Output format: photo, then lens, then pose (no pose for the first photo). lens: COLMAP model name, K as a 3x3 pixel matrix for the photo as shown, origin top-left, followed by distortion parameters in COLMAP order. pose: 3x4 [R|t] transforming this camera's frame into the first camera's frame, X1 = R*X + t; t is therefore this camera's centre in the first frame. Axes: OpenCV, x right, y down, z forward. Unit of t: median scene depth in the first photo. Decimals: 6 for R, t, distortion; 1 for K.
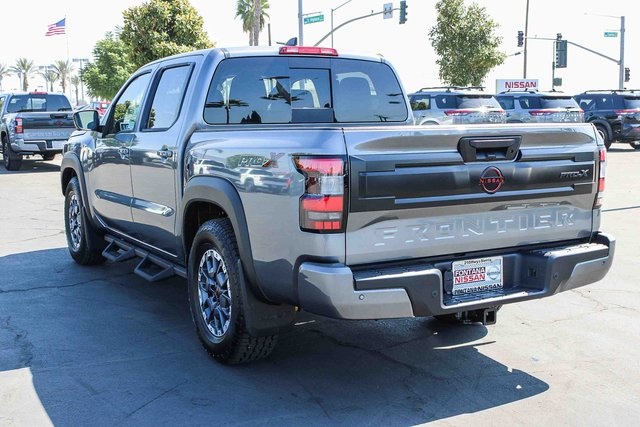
lens RADIAL K [[787.4, 0, 287.7], [0, 787.4, 219.8], [0, 0, 1]] dist [-0.023205, 0.000000]
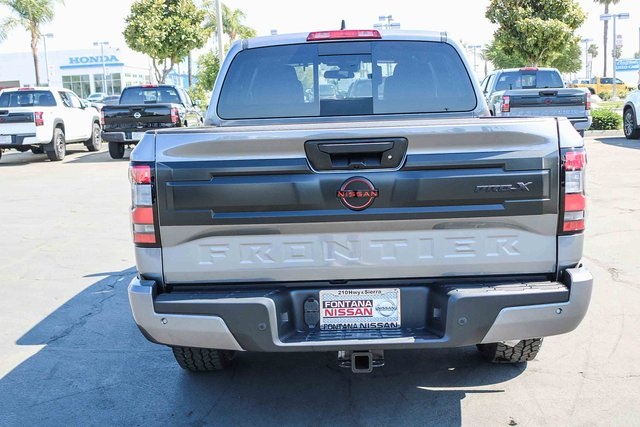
lens RADIAL K [[787.4, 0, 313.4], [0, 787.4, 209.1], [0, 0, 1]] dist [-0.023205, 0.000000]
pose [[0.870582, 0.050701, -0.489404, 0.591082], [-0.041481, 0.998699, 0.029673, -0.054669], [0.490271, -0.005532, 0.871552, 0.268466]]
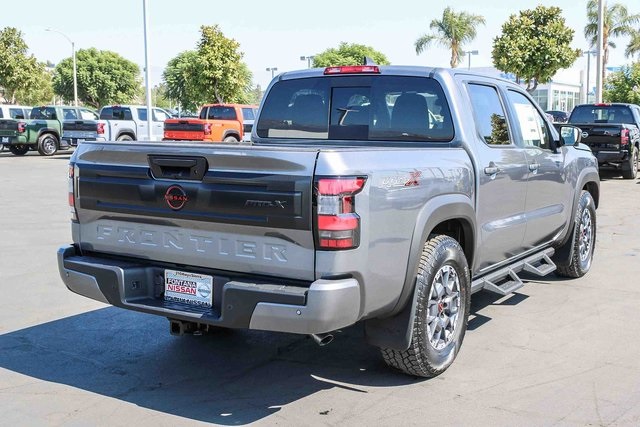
lens RADIAL K [[787.4, 0, 316.0], [0, 787.4, 214.6], [0, 0, 1]] dist [-0.023205, 0.000000]
pose [[0.485787, 0.119021, -0.865936, 1.217363], [-0.127984, 0.989694, 0.064233, -0.115367], [0.864656, 0.079623, 0.496014, 0.618201]]
